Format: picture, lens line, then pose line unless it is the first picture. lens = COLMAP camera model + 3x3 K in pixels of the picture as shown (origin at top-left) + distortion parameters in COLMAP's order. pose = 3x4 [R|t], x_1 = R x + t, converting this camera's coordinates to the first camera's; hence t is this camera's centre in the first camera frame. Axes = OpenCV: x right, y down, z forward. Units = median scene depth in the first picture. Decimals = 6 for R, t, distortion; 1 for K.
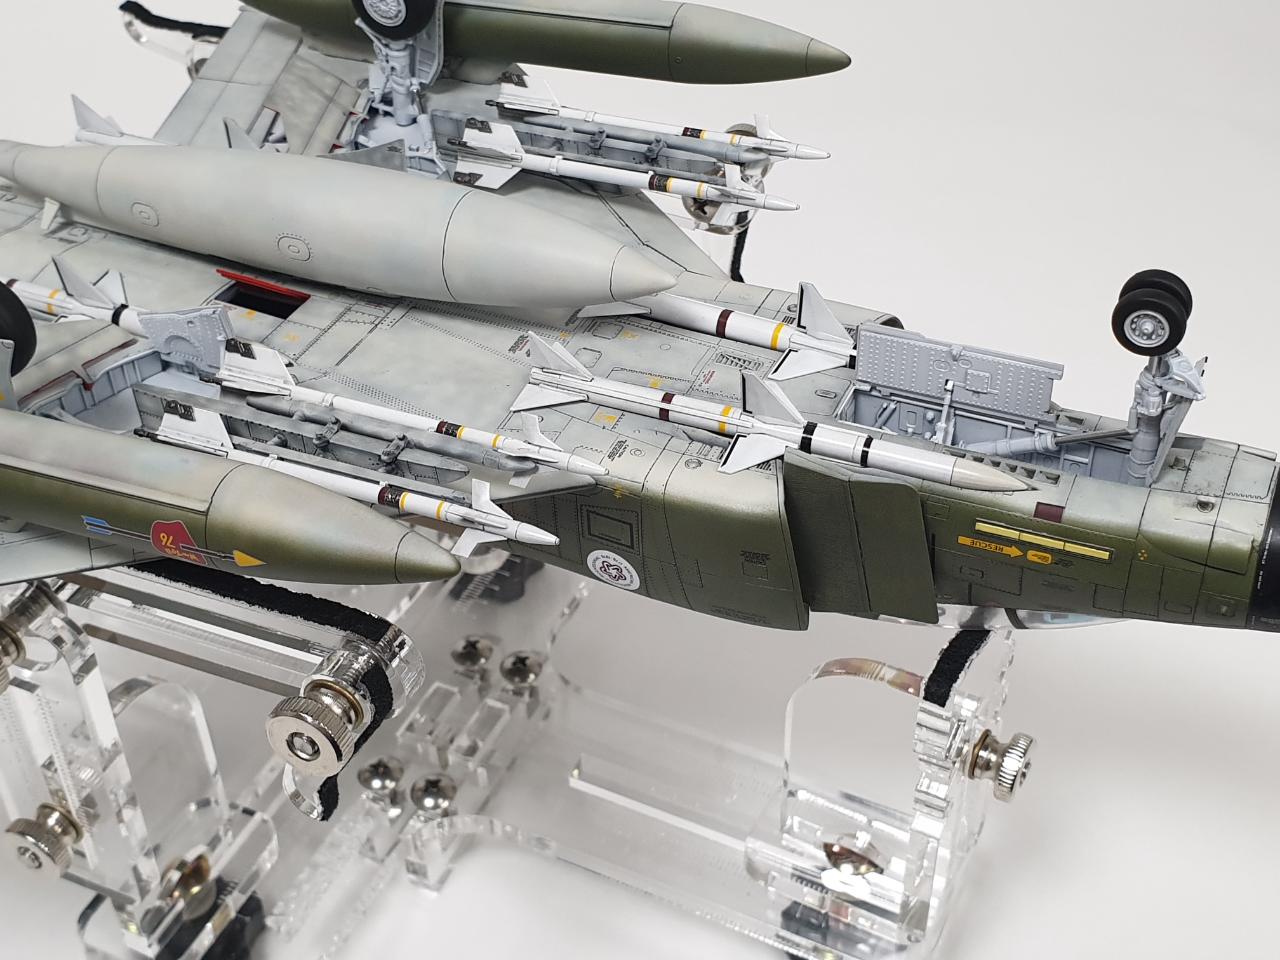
lens RADIAL K [[1743.5, 0, 636.7], [0, 1743.5, 481.7], [0, 0, 1]] dist [0.105965, 0.000000]
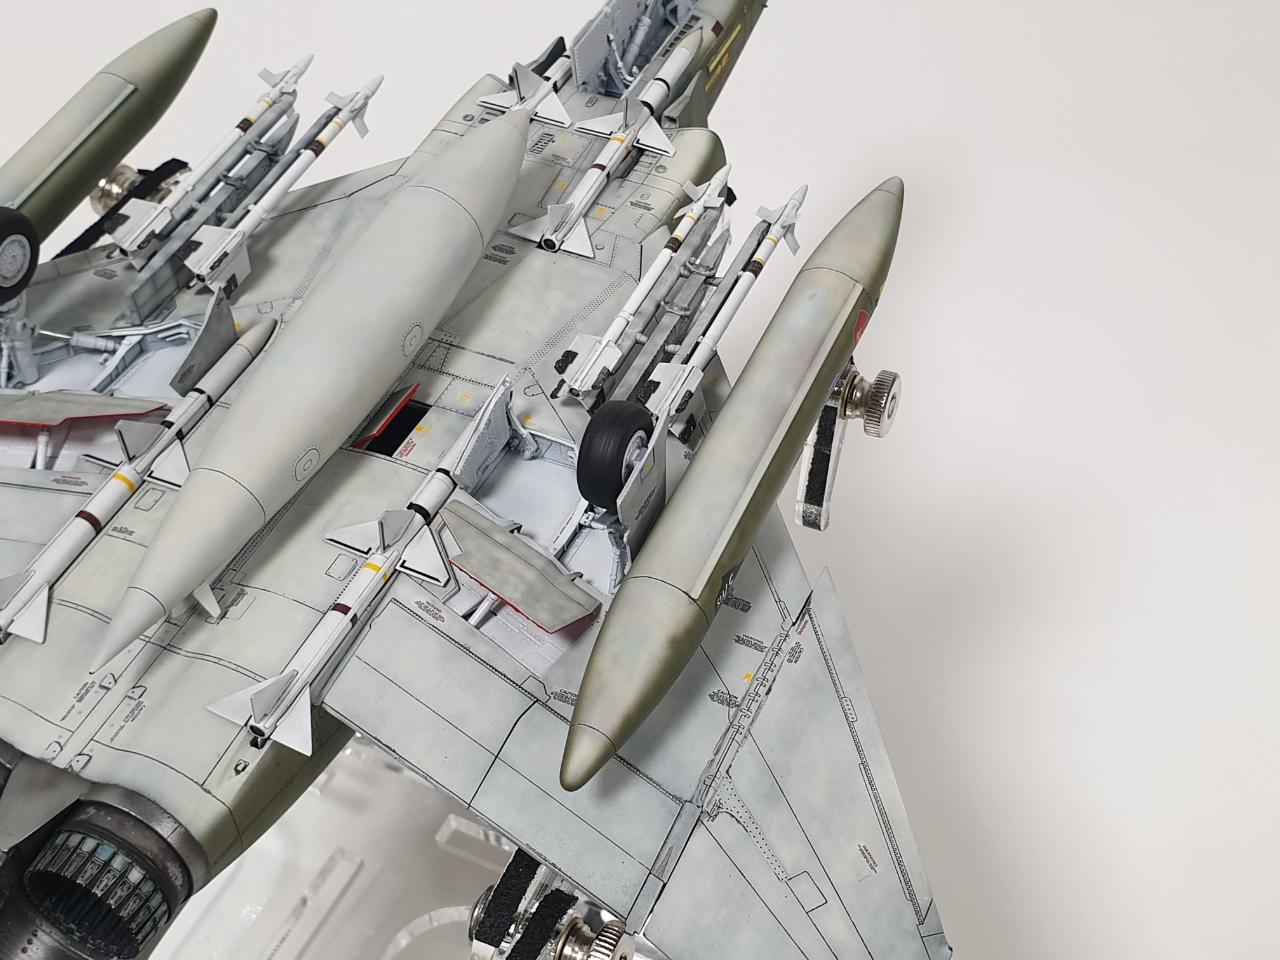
lens RADIAL K [[1743.5, 0, 643.6], [0, 1743.5, 475.4], [0, 0, 1]] dist [0.105965, 0.000000]
pose [[0.009061, -0.707166, 0.706990, -1.100570], [0.661405, 0.534506, 0.526162, -0.609468], [-0.749974, 0.462839, 0.472566, 0.493066]]
